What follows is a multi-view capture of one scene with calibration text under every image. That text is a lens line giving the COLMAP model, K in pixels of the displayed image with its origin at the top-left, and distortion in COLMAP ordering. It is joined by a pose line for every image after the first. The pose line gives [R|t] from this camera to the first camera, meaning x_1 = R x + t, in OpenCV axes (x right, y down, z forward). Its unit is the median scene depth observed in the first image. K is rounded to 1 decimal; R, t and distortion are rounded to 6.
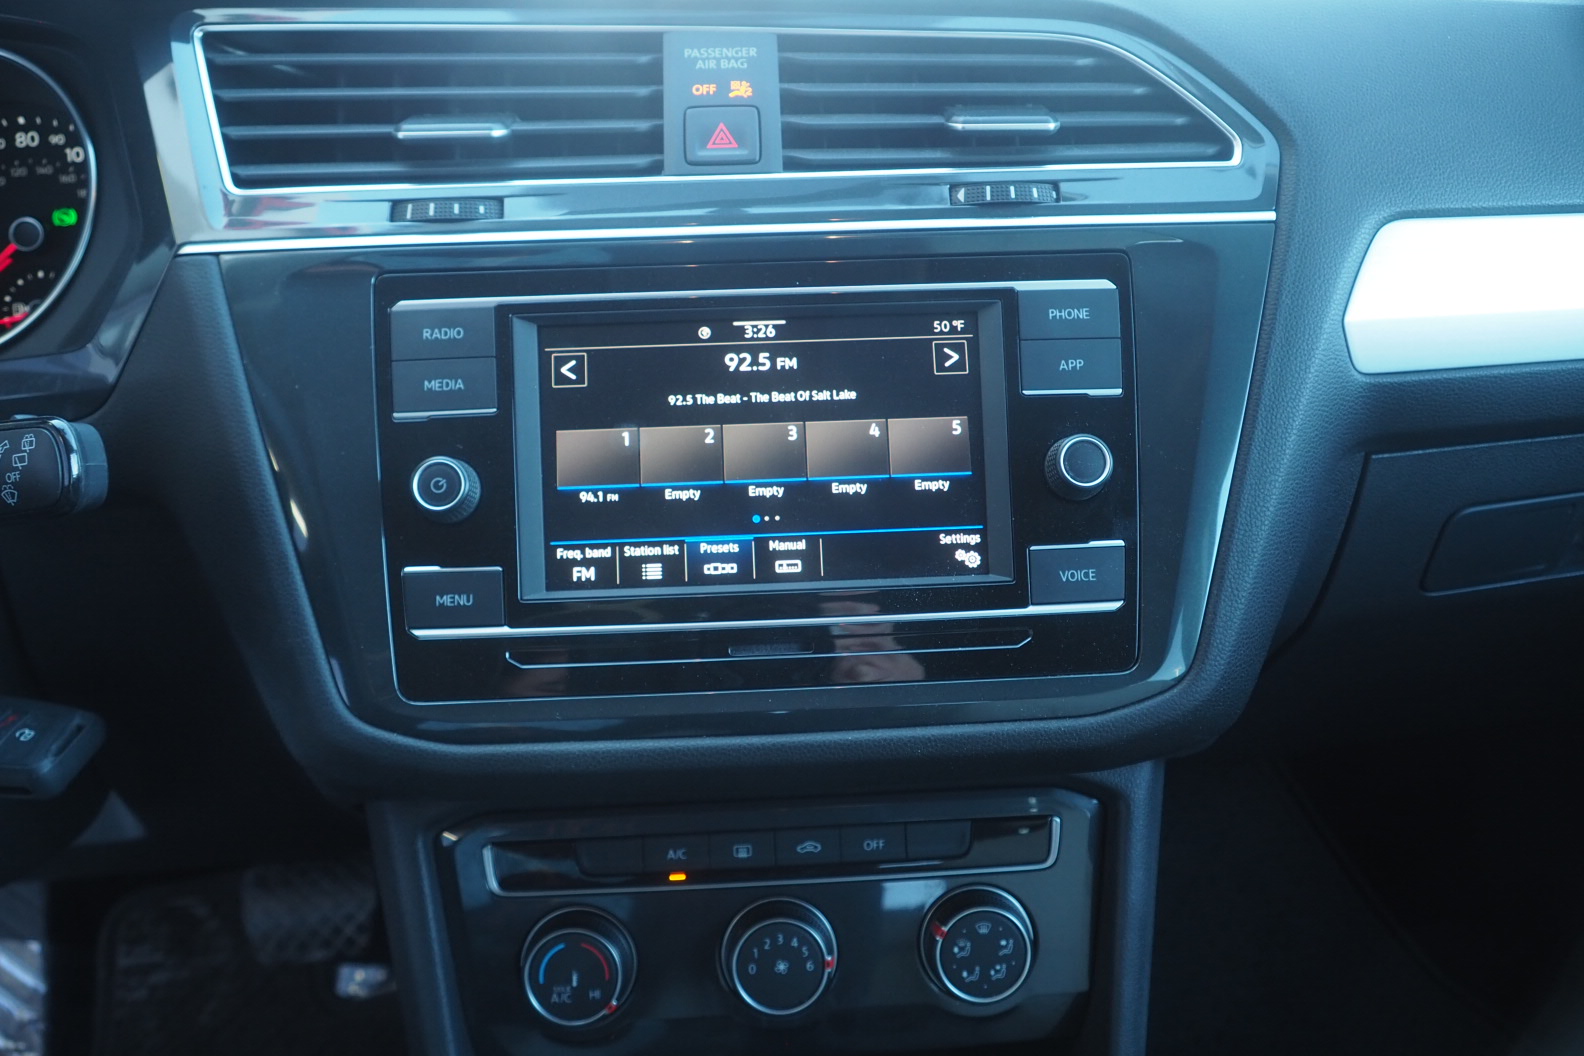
lens RADIAL K [[1126.2, 0, 802.1], [0, 1126.2, 530.8], [0, 0, 1]] dist [-0.034044, 0.000322]
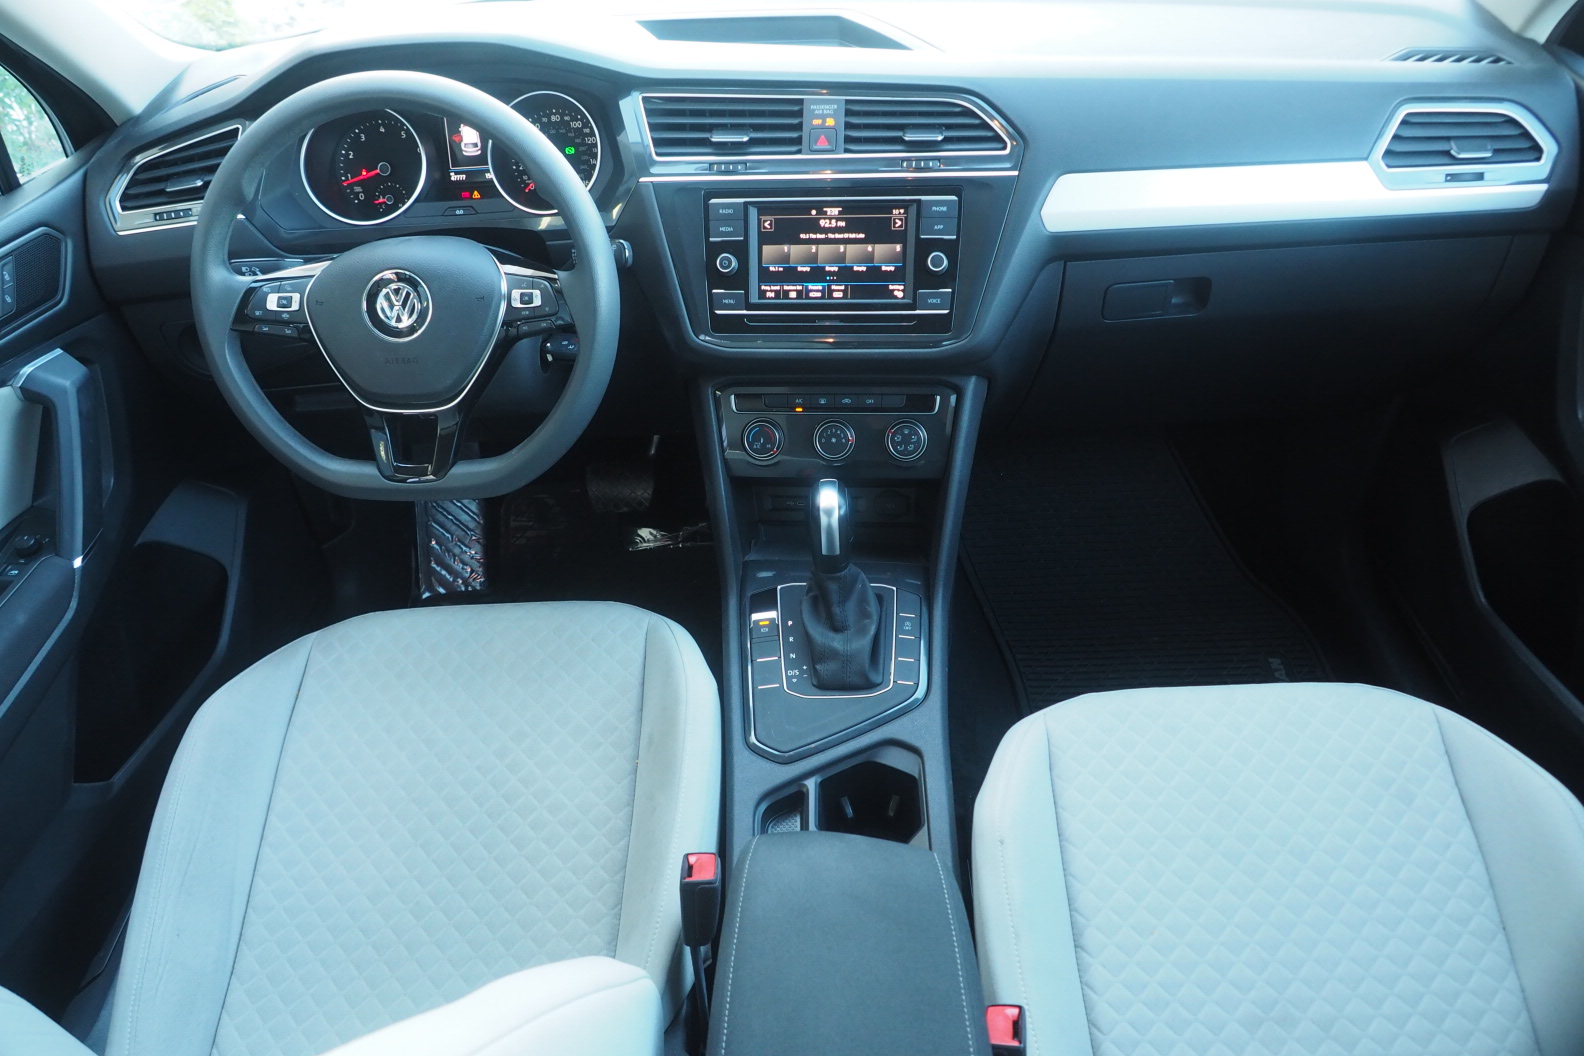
lens RADIAL K [[1126.2, 0, 808.3], [0, 1126.2, 539.9], [0, 0, 1]] dist [-0.034044, 0.000322]
pose [[0.988319, 0.064262, -0.138186, 0.346966], [-0.036939, 0.980723, 0.191882, 0.095837], [0.147853, -0.184536, 0.971641, -1.933967]]
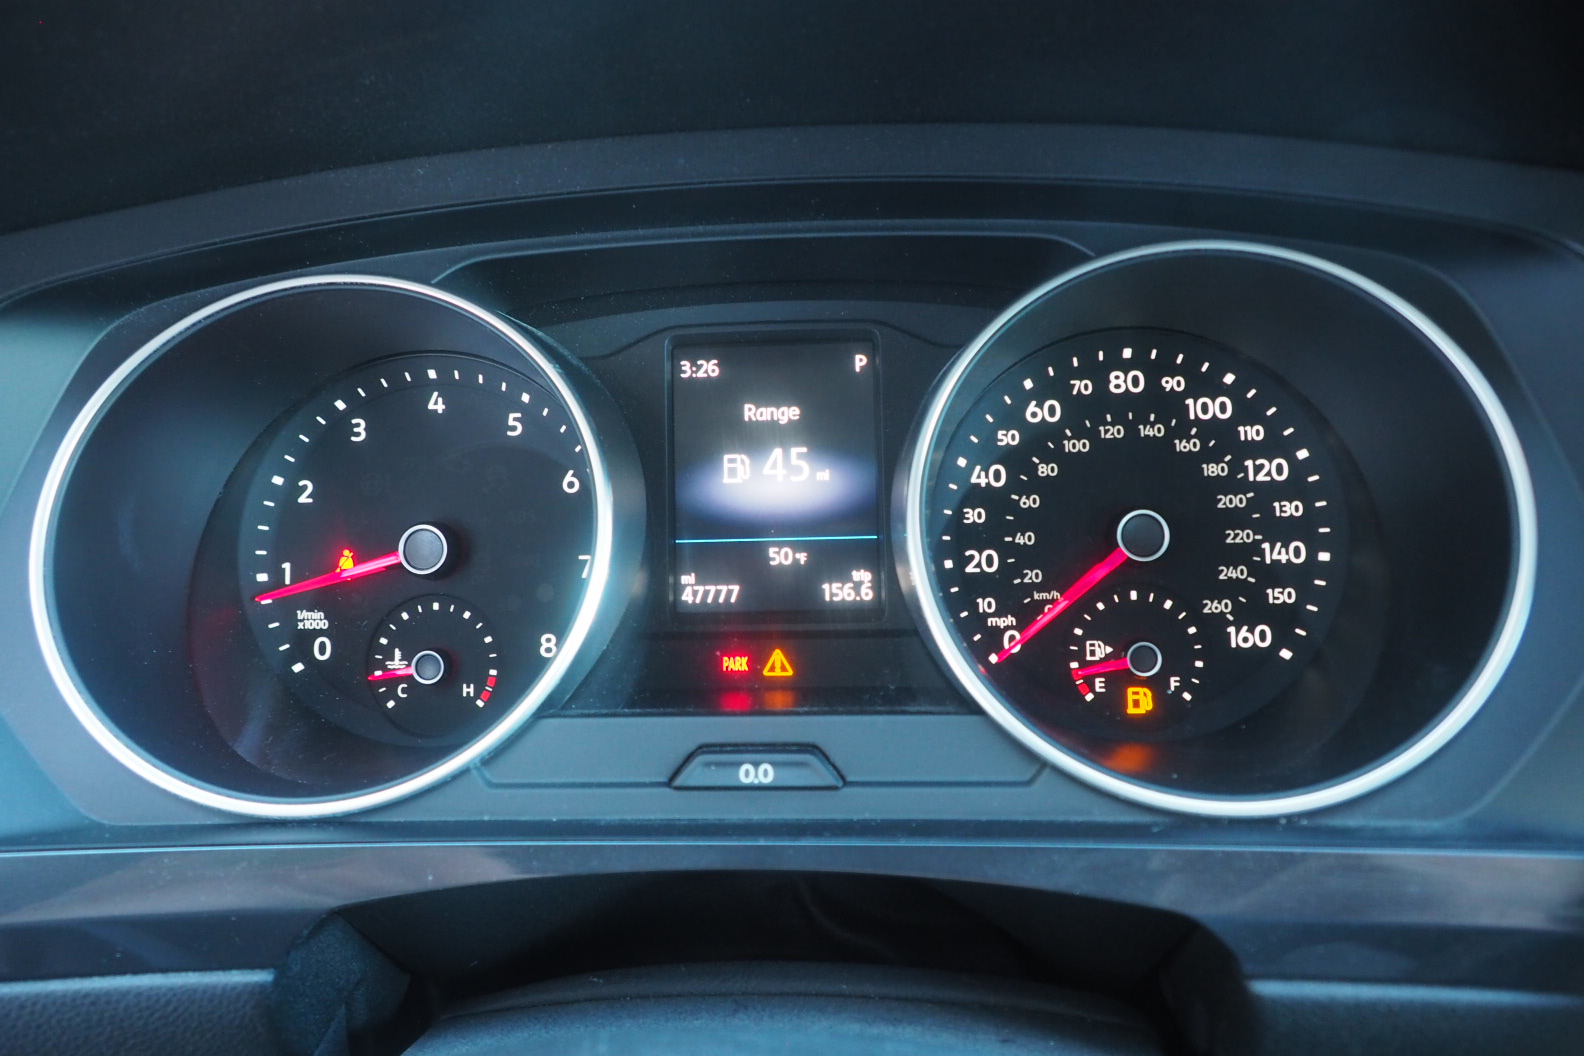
lens RADIAL K [[1126.2, 0, 787.5], [0, 1126.2, 529.6], [0, 0, 1]] dist [-0.034044, 0.000322]
pose [[0.979324, 0.047887, -0.196549, -0.937144], [-0.072448, 0.990158, -0.119740, -0.221473], [0.188881, 0.131504, 0.973155, 0.428813]]
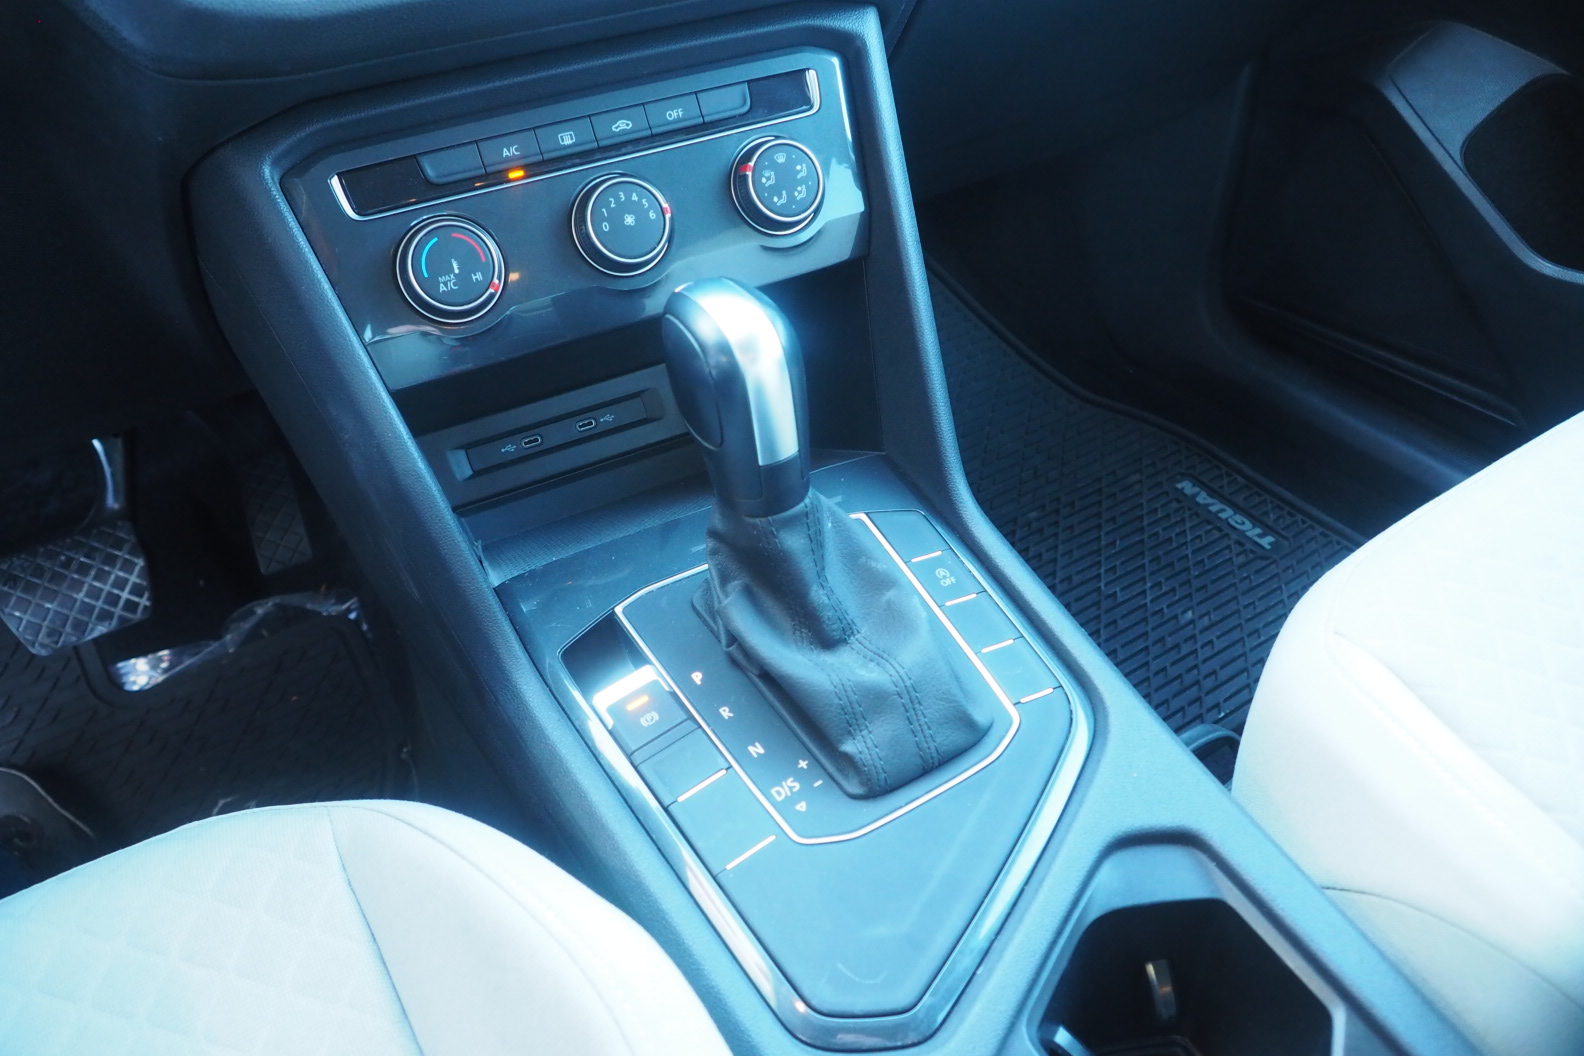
lens RADIAL K [[1126.2, 0, 795.7], [0, 1126.2, 532.2], [0, 0, 1]] dist [-0.034044, 0.000322]
pose [[0.914110, -0.283875, 0.289514, -0.304936], [0.227660, 0.950188, 0.212869, 0.514315], [-0.335521, -0.128675, 0.933203, -0.194809]]
